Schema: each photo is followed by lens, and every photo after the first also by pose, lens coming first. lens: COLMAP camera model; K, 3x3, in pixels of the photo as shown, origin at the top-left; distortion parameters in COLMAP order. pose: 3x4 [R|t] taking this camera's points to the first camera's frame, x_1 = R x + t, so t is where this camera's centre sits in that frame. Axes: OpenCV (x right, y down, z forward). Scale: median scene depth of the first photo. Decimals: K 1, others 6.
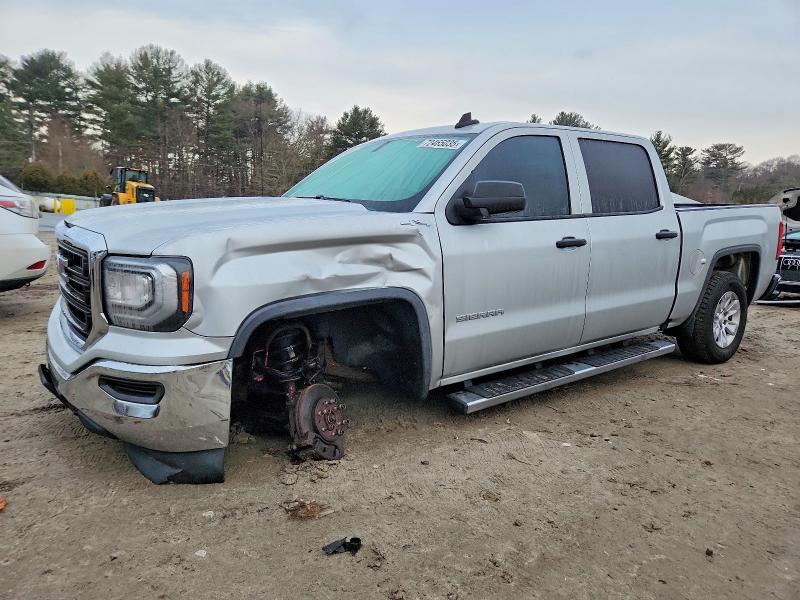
lens RADIAL K [[631.4, 0, 395.3], [0, 631.4, 300.9], [0, 0, 1]] dist [0.000544, 0.003392]
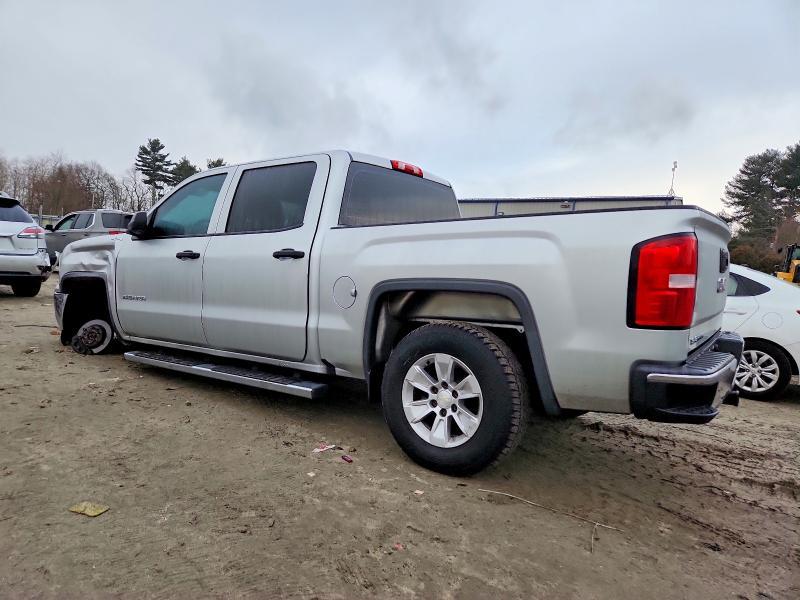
lens RADIAL K [[631.4, 0, 395.3], [0, 631.4, 300.9], [0, 0, 1]] dist [0.000544, 0.003392]
pose [[0.196605, 0.036152, -0.979816, 1.473448], [-0.190774, 0.981632, -0.002061, -0.073624], [0.961744, 0.187328, 0.199891, 1.081552]]
